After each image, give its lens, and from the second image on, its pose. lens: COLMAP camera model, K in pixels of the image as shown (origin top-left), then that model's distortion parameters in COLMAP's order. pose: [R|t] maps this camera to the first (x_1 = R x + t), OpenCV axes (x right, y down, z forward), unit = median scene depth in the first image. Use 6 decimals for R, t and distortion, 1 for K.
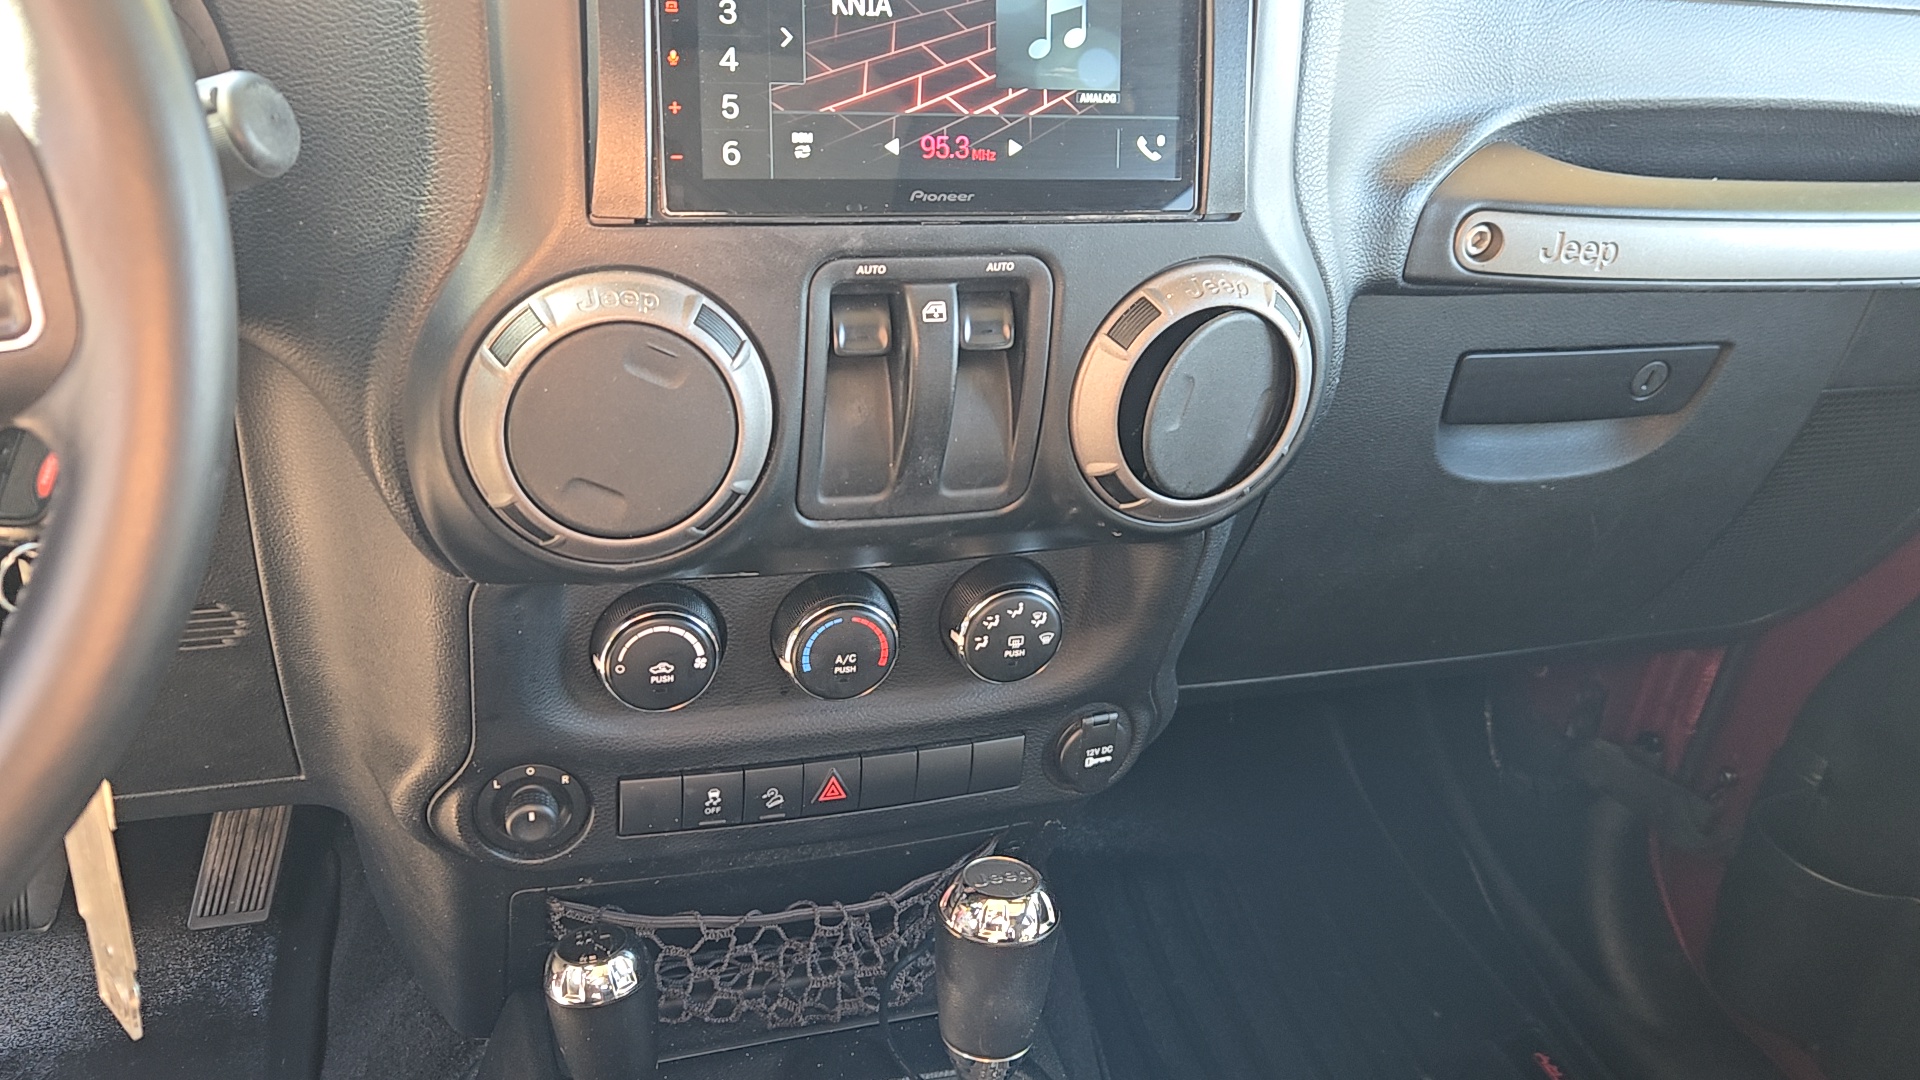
lens RADIAL K [[1614.3, 0, 960.0], [0, 1614.3, 540.0], [0, 0, 1]] dist [0.009898, 0.000091]
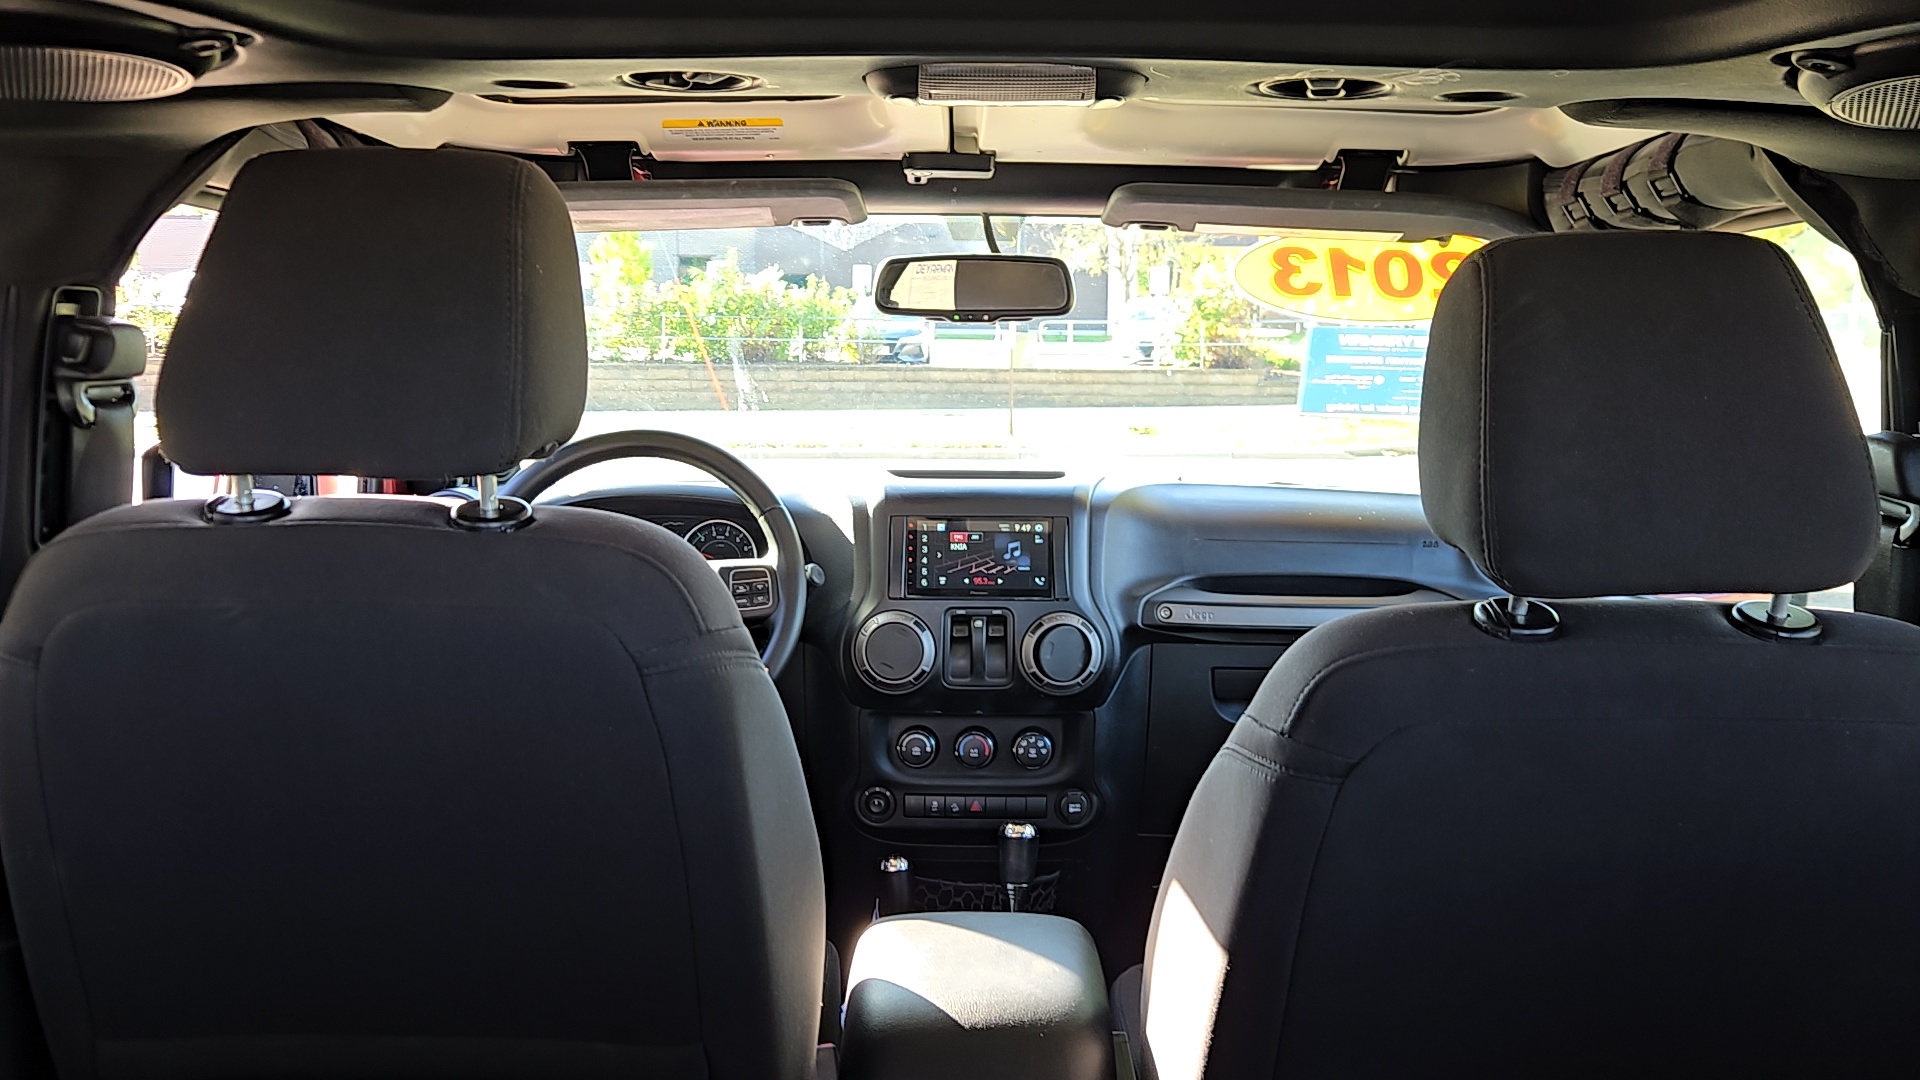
lens RADIAL K [[1559.2, 0, 960.0], [0, 1559.2, 540.0], [0, 0, 1]] dist [0.003495, -0.004145]
pose [[0.944939, -0.059937, -0.321712, 1.035321], [-0.074707, 0.917615, -0.390387, 1.013014], [0.318606, 0.392926, 0.862612, -2.039044]]
